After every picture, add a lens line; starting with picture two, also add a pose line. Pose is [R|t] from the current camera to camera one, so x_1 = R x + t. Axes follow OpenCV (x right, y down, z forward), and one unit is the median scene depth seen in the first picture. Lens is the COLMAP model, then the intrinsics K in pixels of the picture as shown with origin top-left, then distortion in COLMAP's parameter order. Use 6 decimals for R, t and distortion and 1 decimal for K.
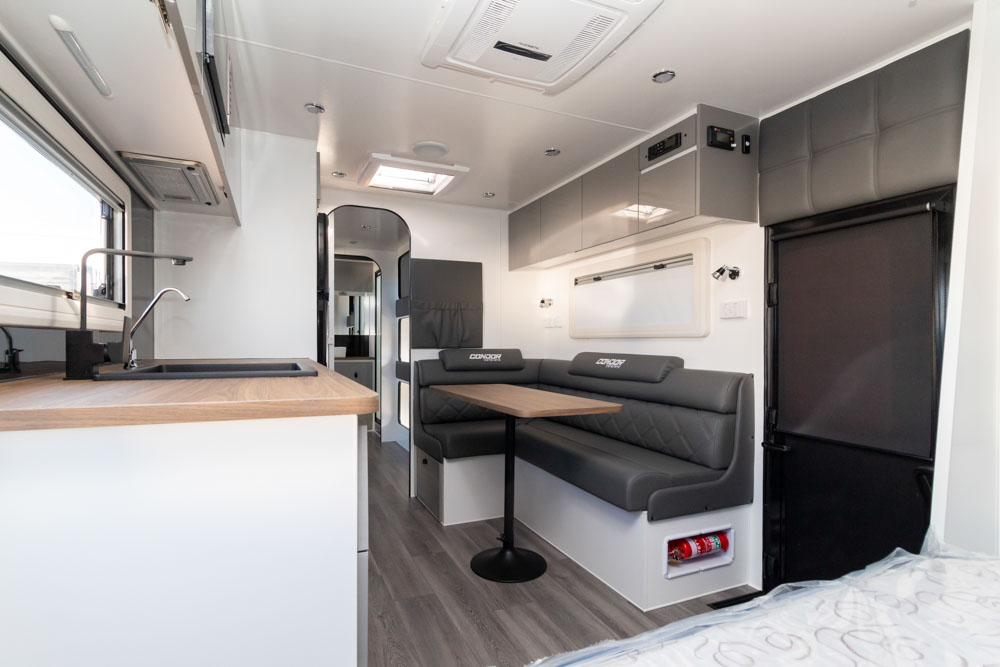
lens RADIAL K [[489.2, 0, 492.9], [0, 489.2, 342.5], [0, 0, 1]] dist [-0.001639, -0.000055]
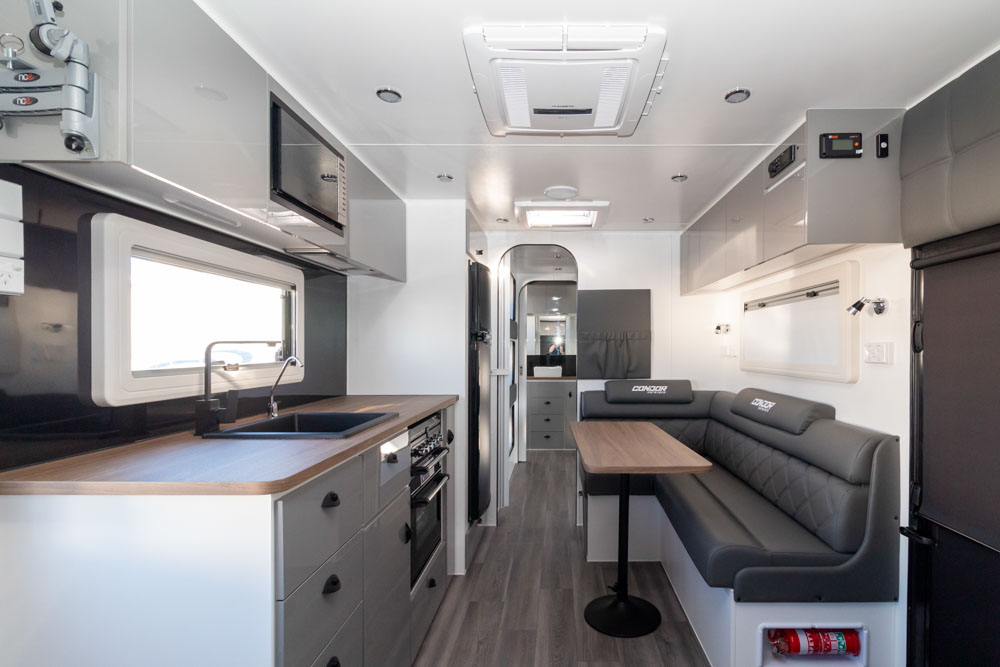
lens RADIAL K [[507.0, 0, 565.7], [0, 507.0, 344.1], [0, 0, 1]] dist [0.002655, 0.000794]
pose [[0.914058, -0.014564, -0.405323, 0.361779], [0.013501, 0.999894, -0.005481, -0.083228], [0.405360, -0.000462, 0.914157, 0.037504]]
